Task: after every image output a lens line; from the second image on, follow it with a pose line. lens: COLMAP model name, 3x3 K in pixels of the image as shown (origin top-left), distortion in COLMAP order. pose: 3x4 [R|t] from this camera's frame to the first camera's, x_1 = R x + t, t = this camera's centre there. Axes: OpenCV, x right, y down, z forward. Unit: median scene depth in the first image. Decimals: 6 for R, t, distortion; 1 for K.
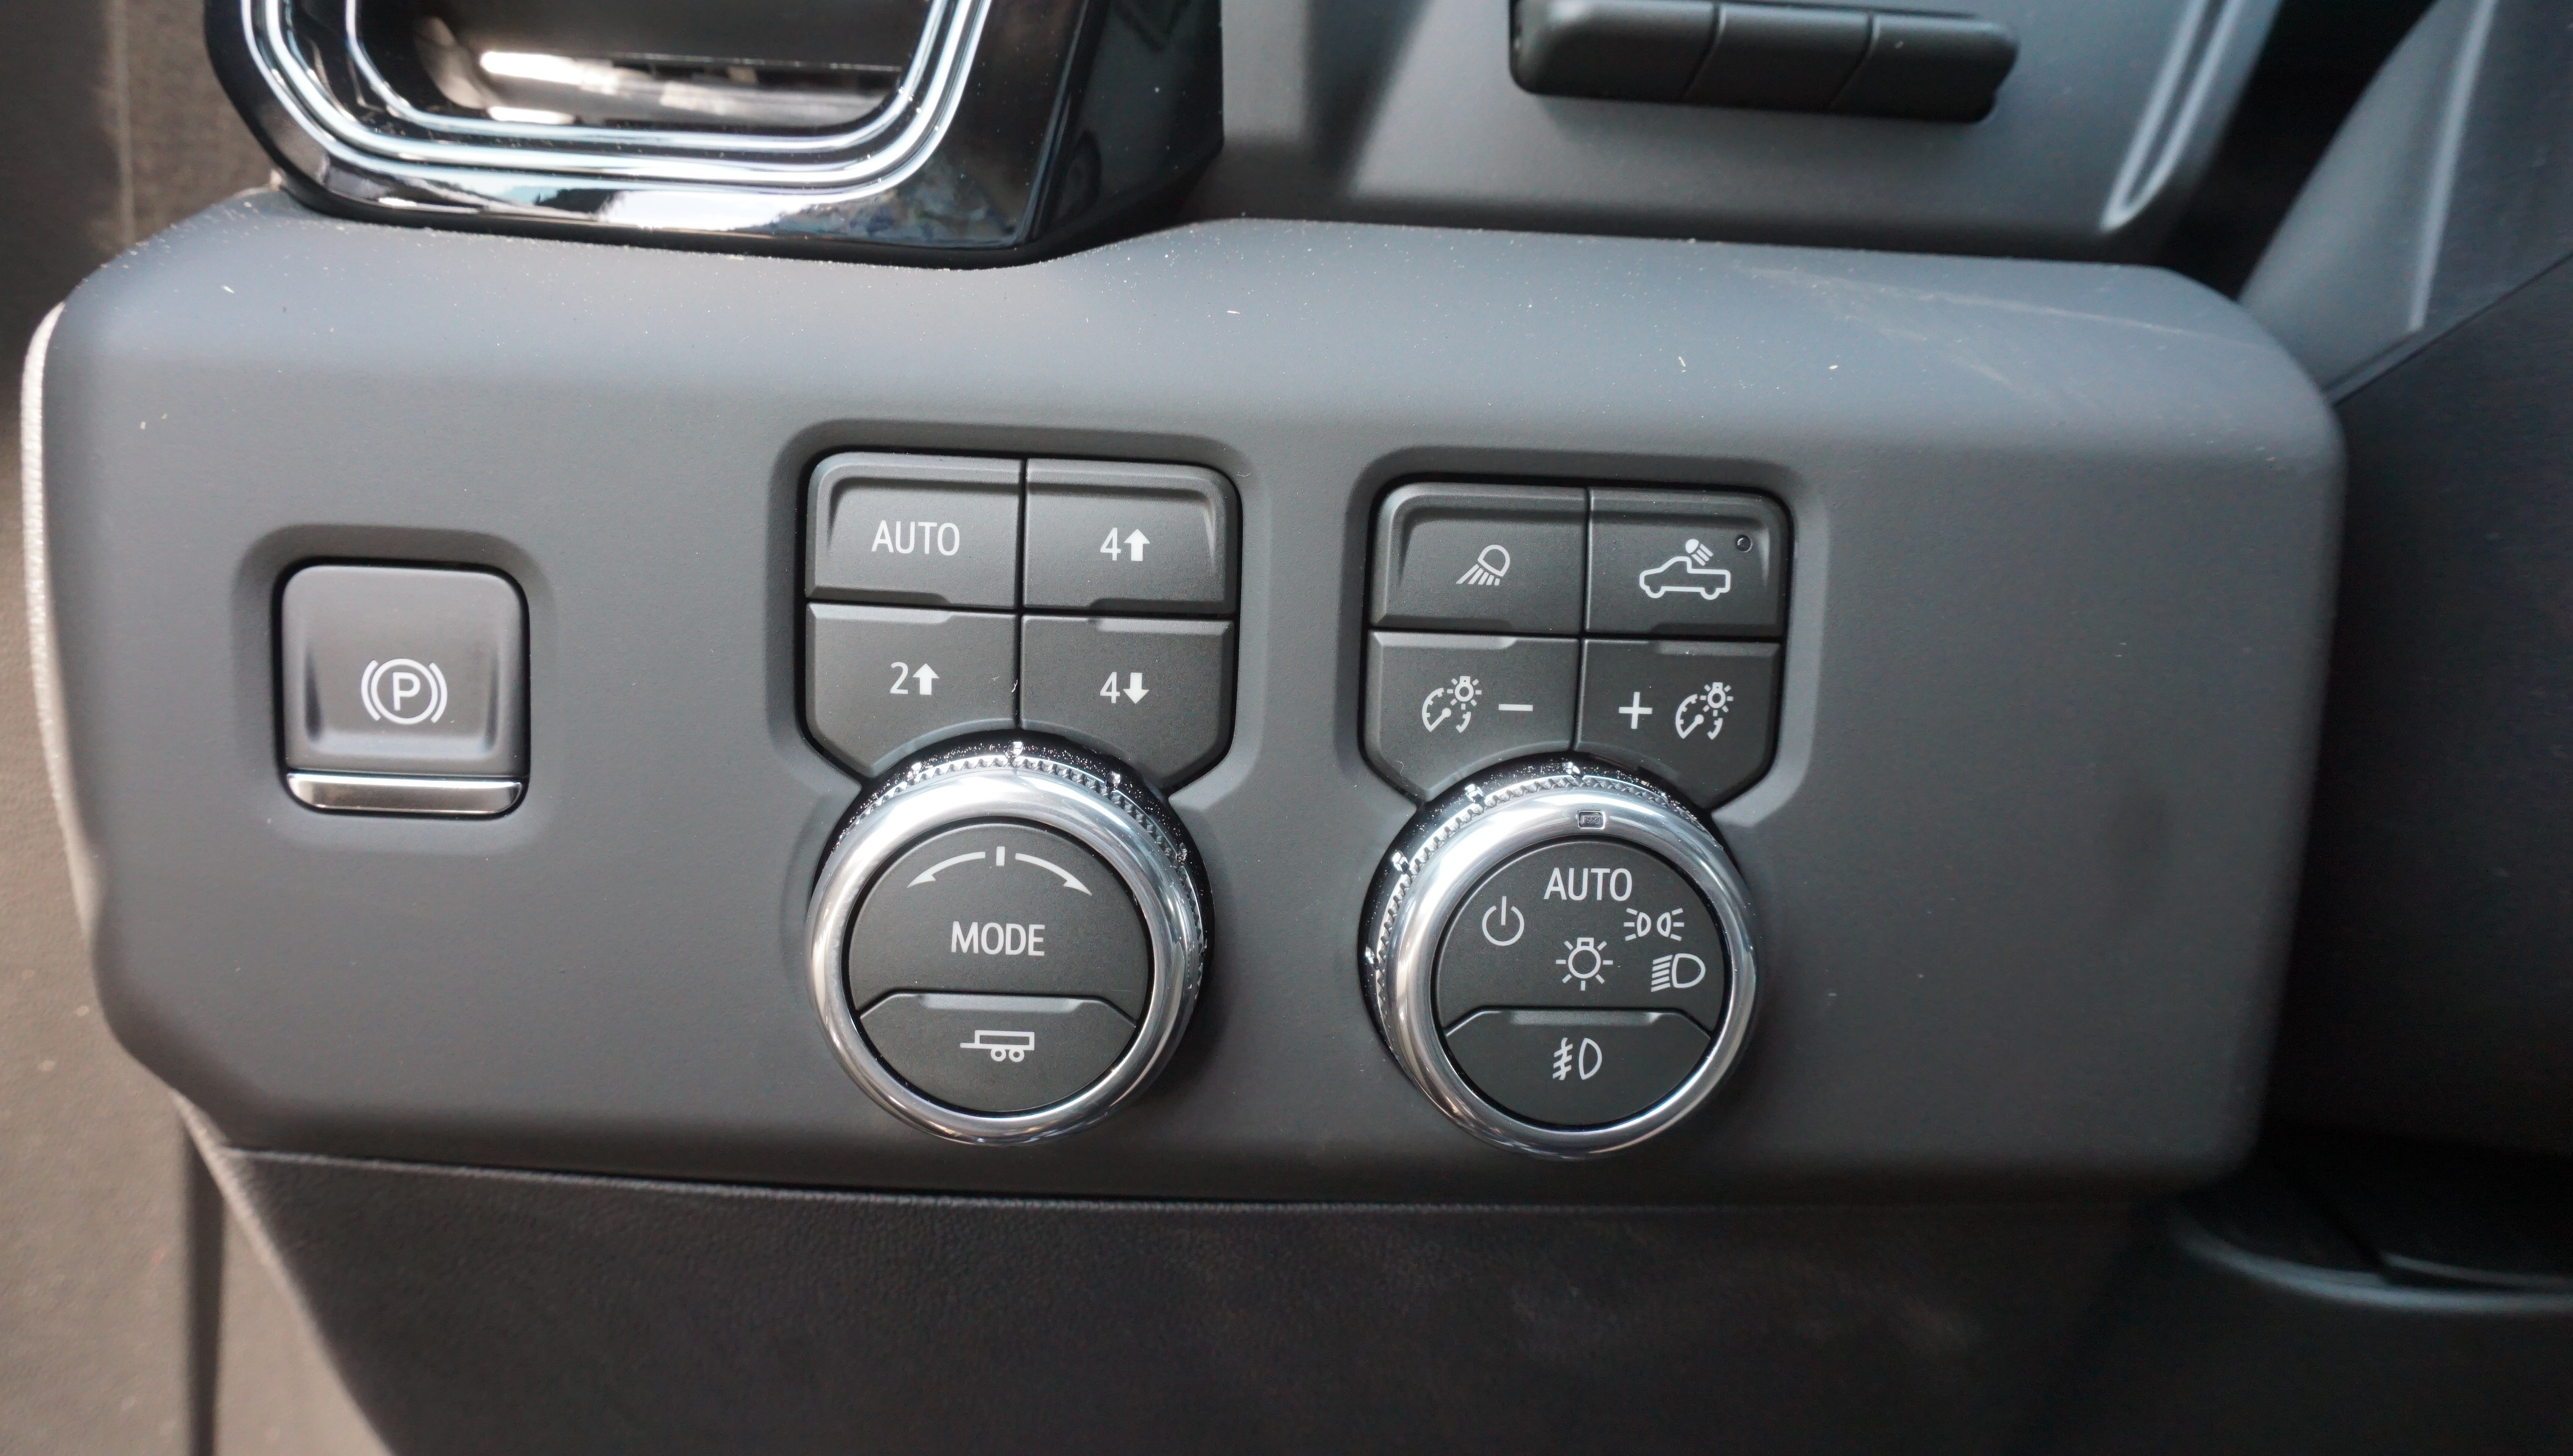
lens RADIAL K [[1748.8, 0, 1286.5], [0, 1748.8, 728.0], [0, 0, 1]] dist [-0.042481, 0.035906]
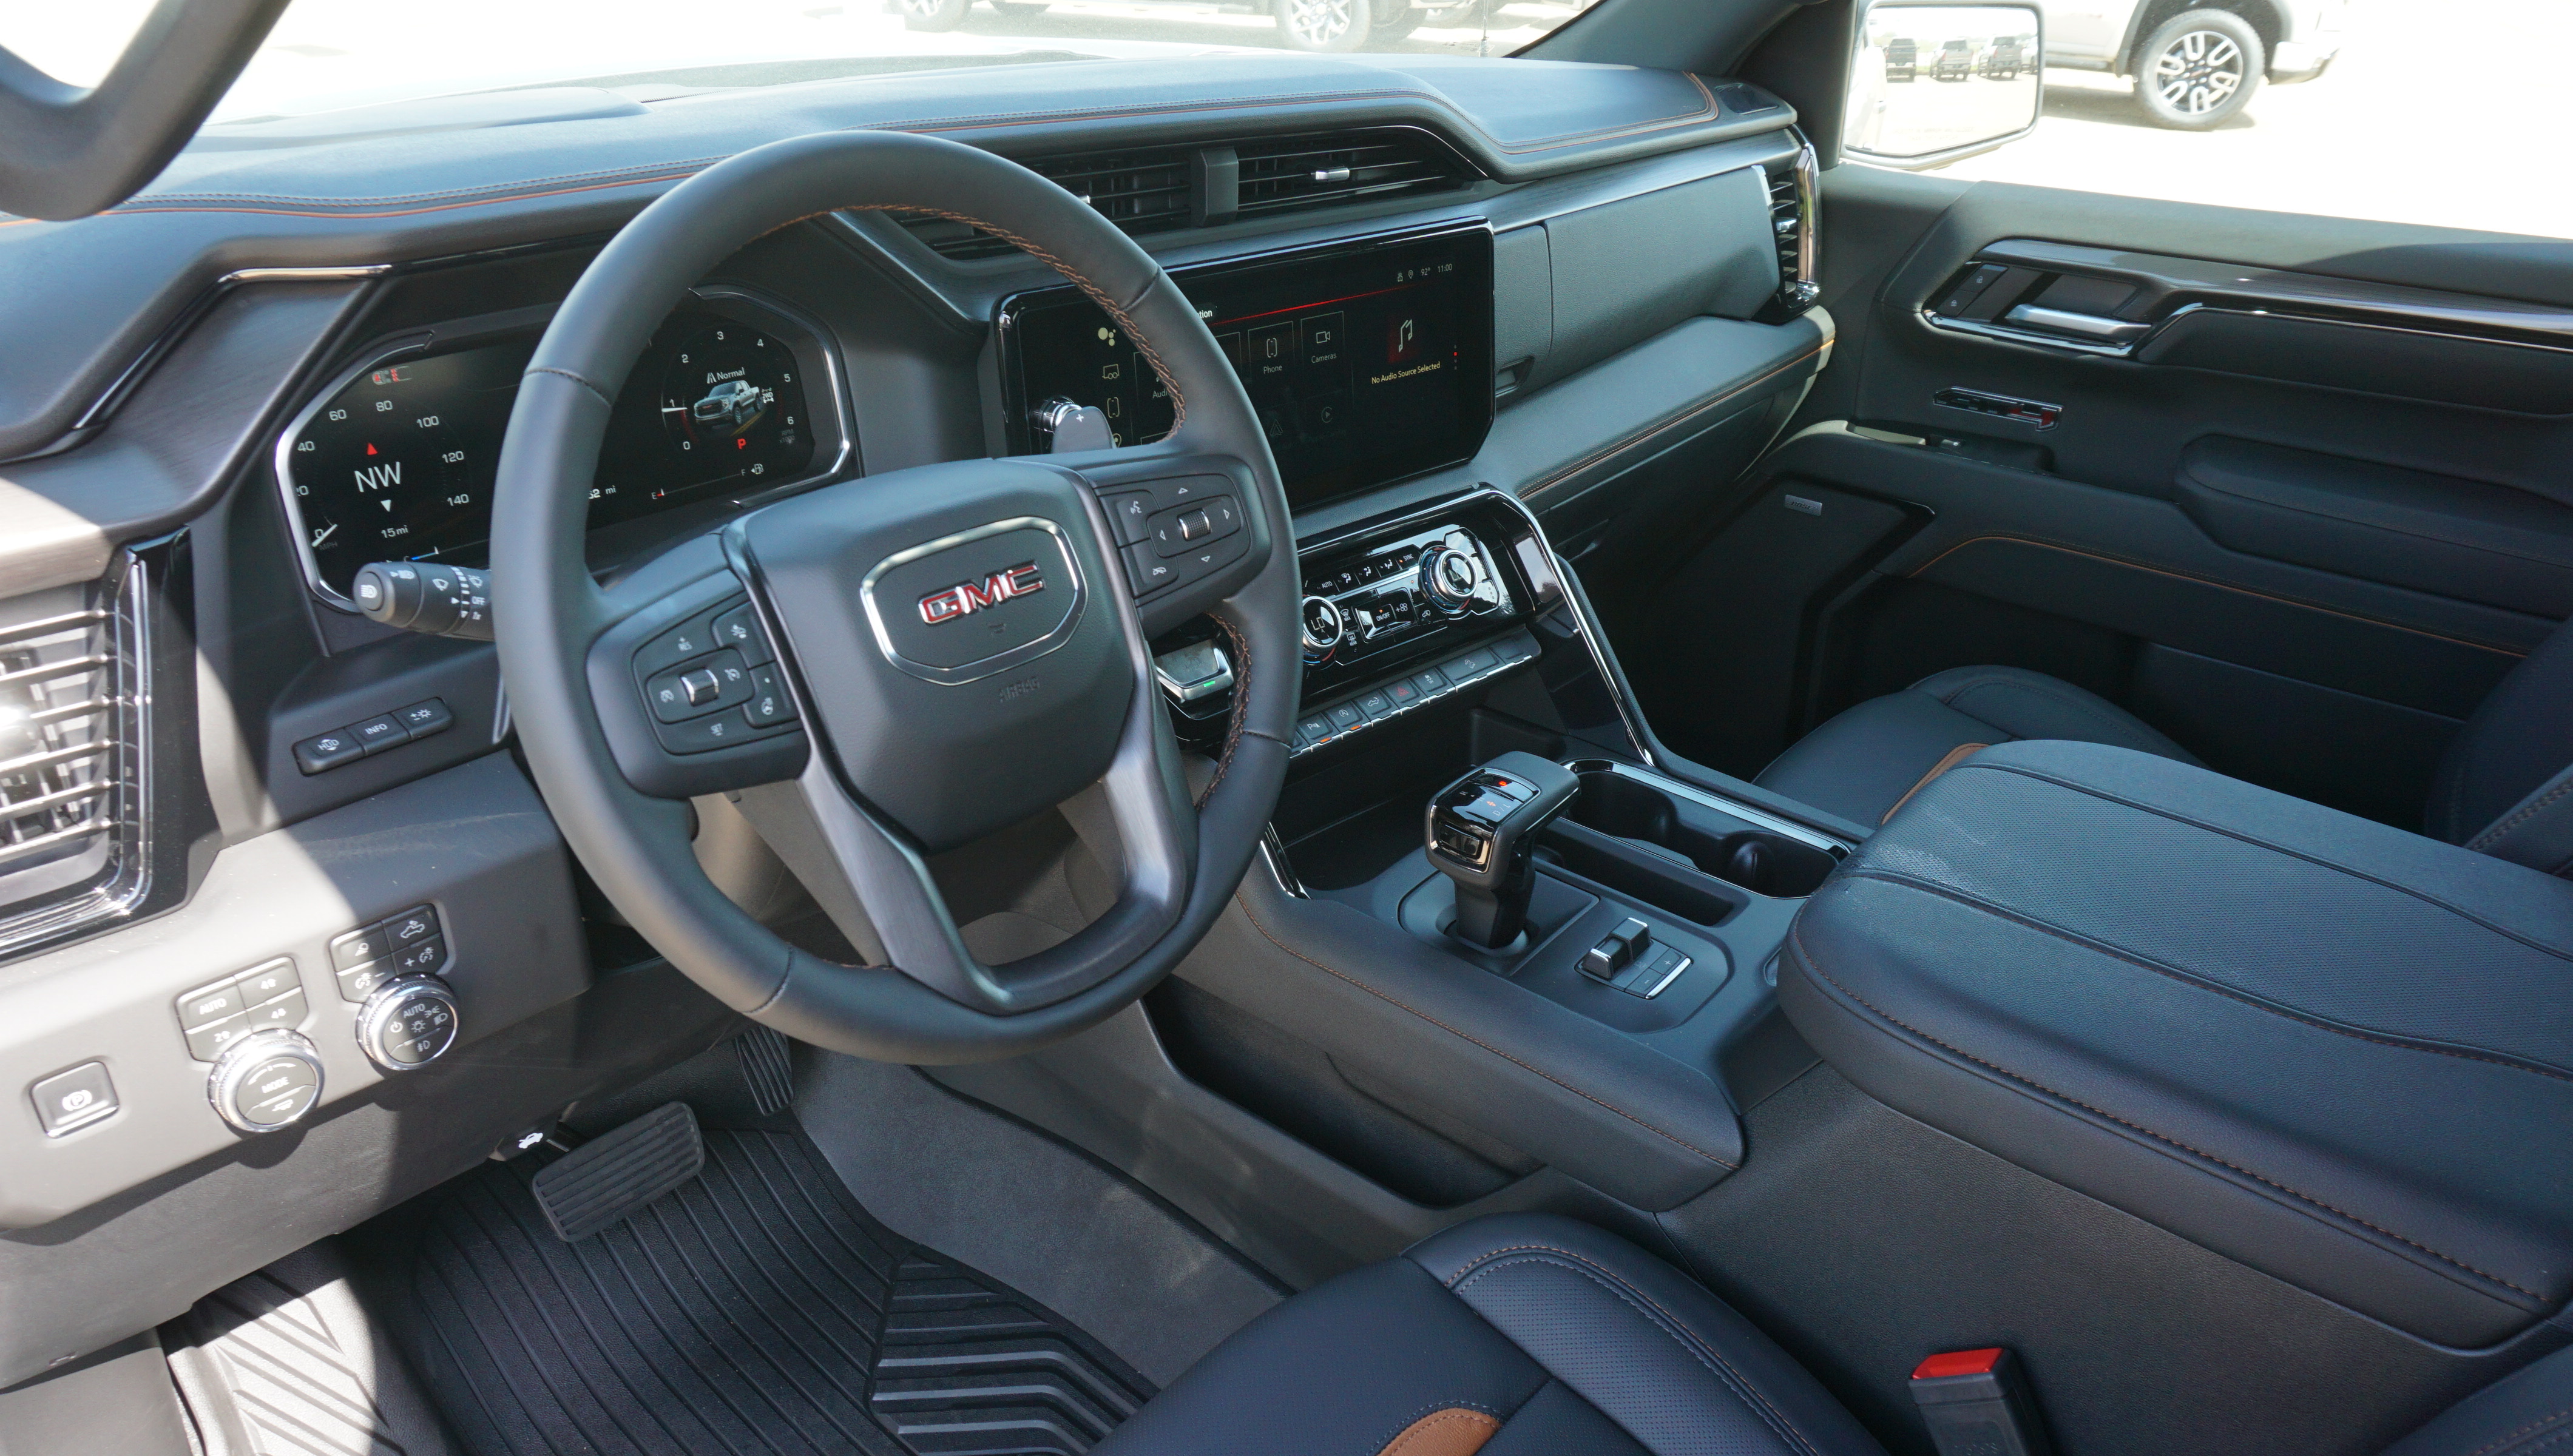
lens RADIAL K [[1748.8, 0, 1286.5], [0, 1748.8, 728.0], [0, 0, 1]] dist [-0.042481, 0.035906]
pose [[0.721102, -0.337065, 0.605309, -0.614995], [0.110471, 0.918438, 0.379827, -1.896563], [-0.683965, -0.207025, 0.699523, -3.251567]]
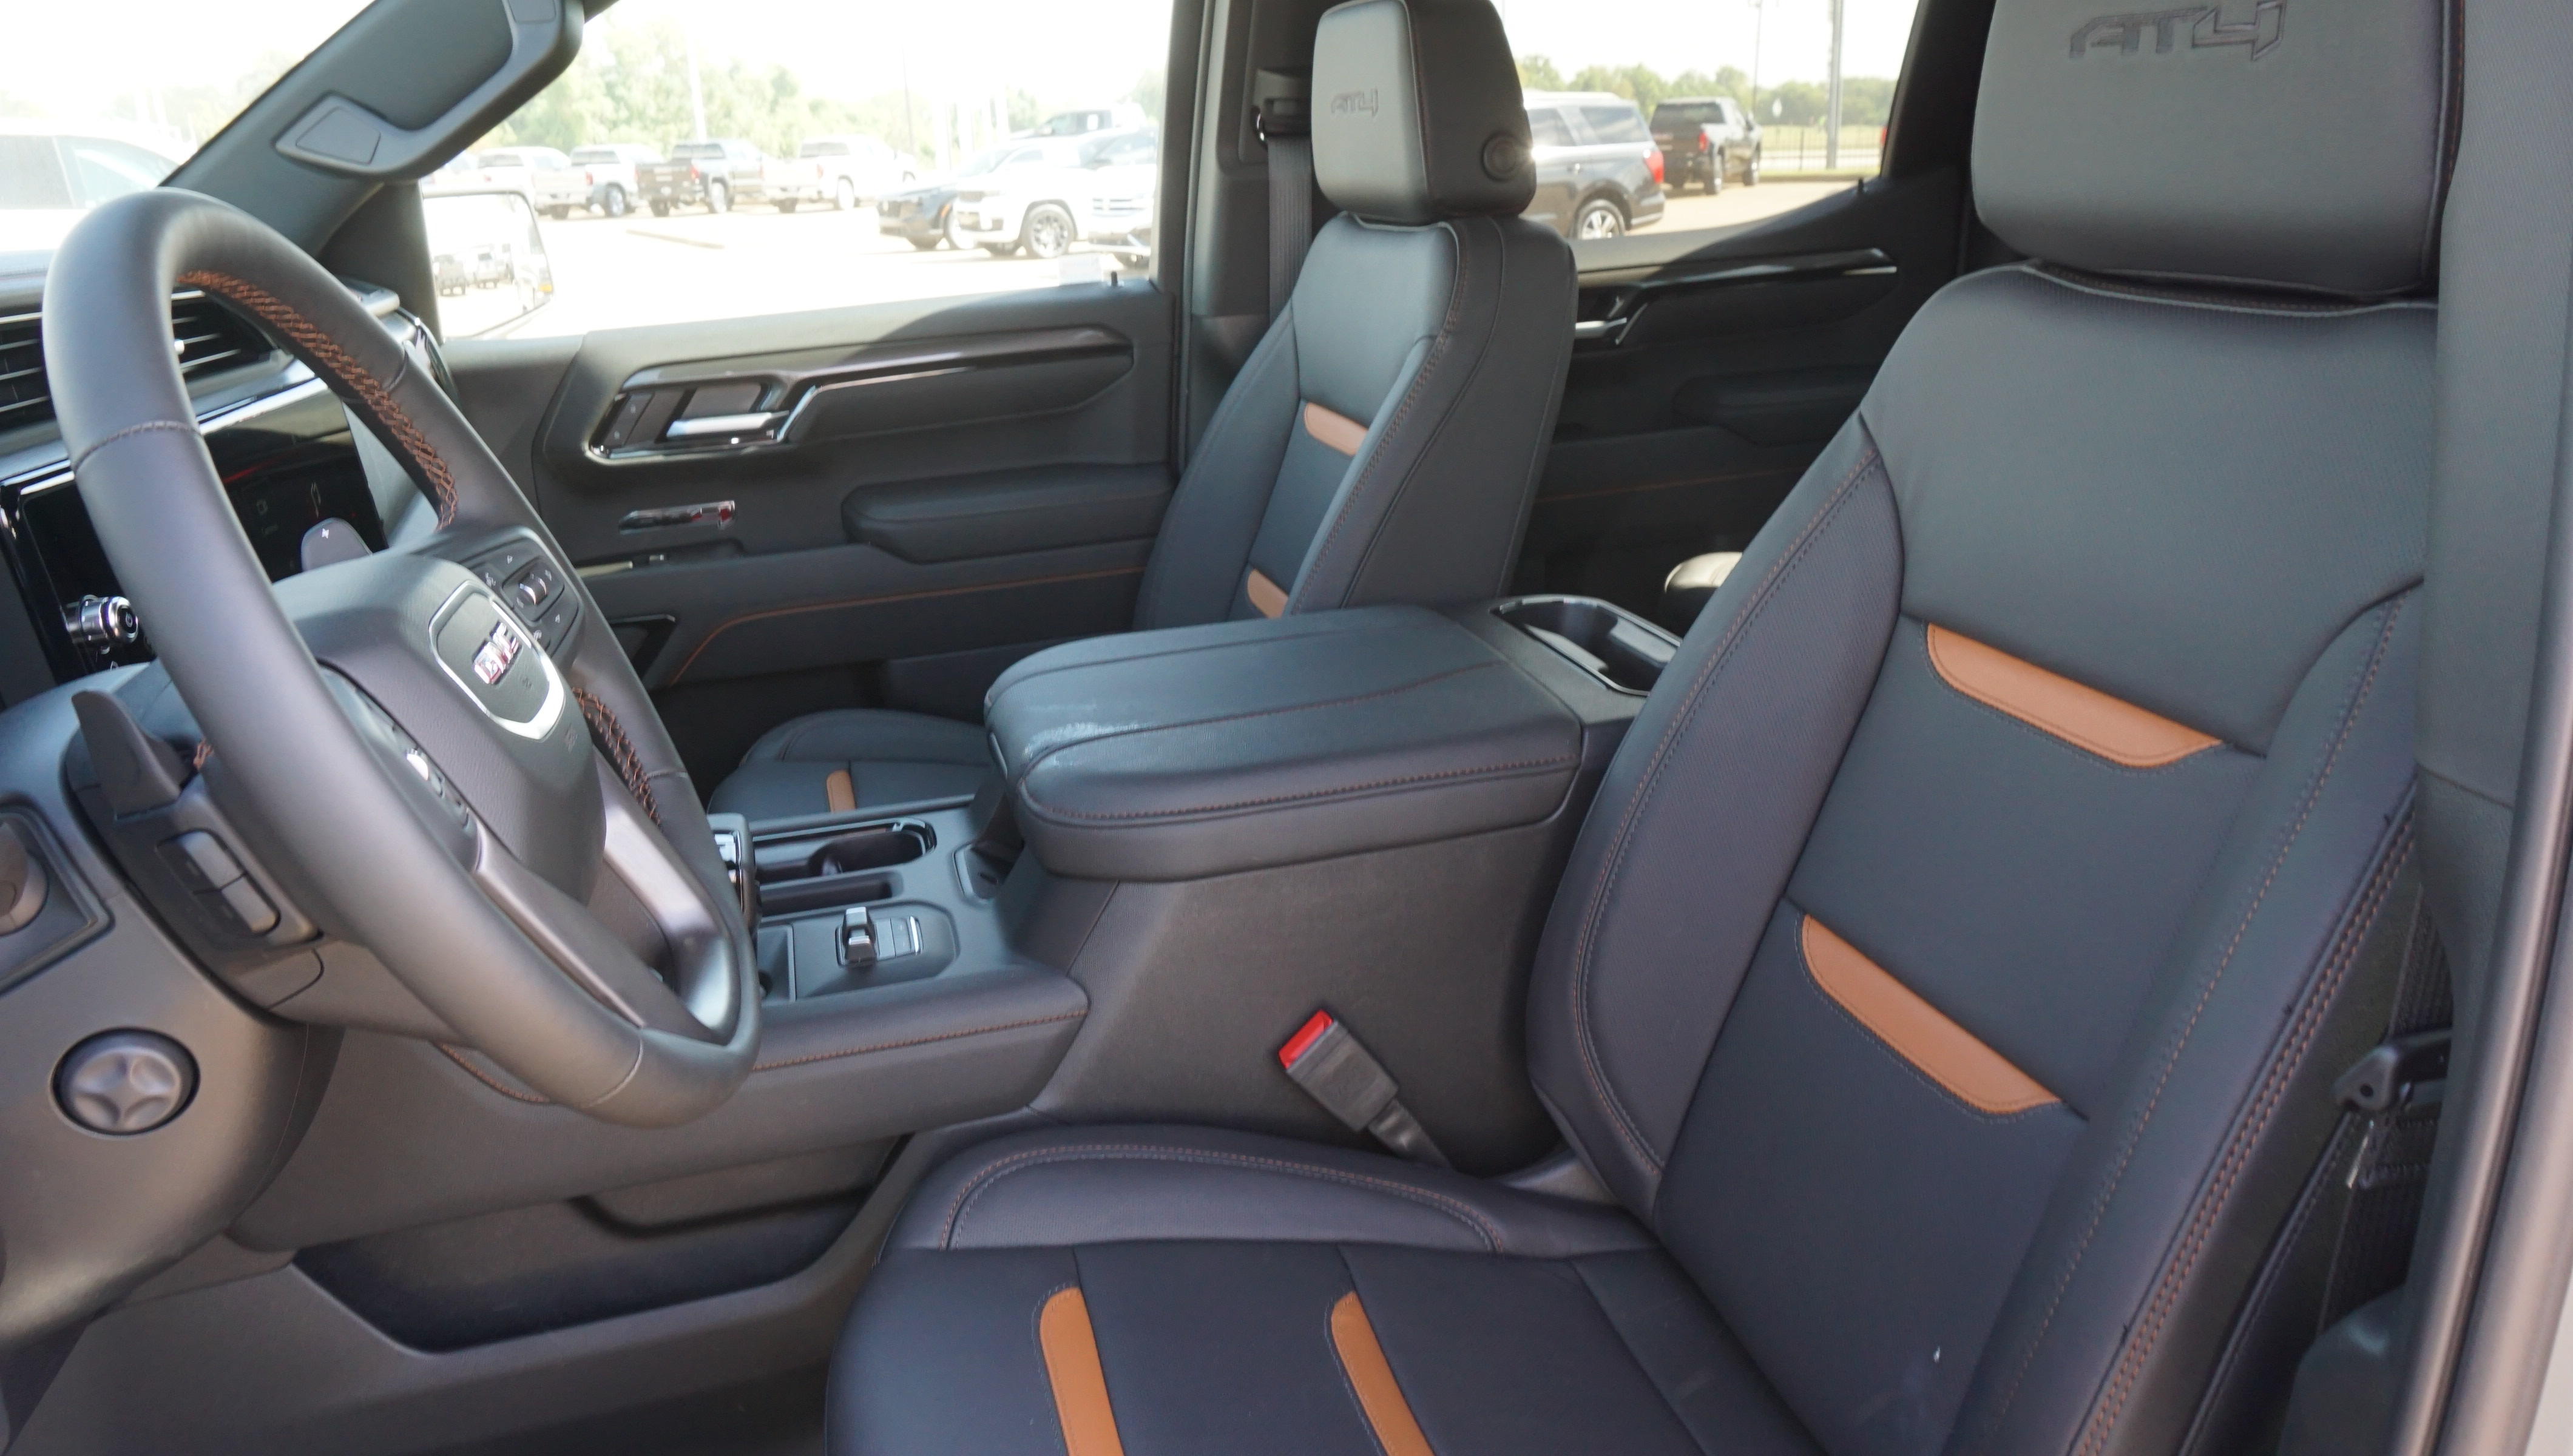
lens RADIAL K [[1750.3, 0, 1287.8], [0, 1750.3, 736.7], [0, 0, 1]] dist [-0.045674, 0.047474]
pose [[-0.191114, -0.349743, 0.917145, -2.323167], [0.173133, 0.907707, 0.382222, -1.693506], [-0.966178, 0.231836, -0.112923, -1.099854]]
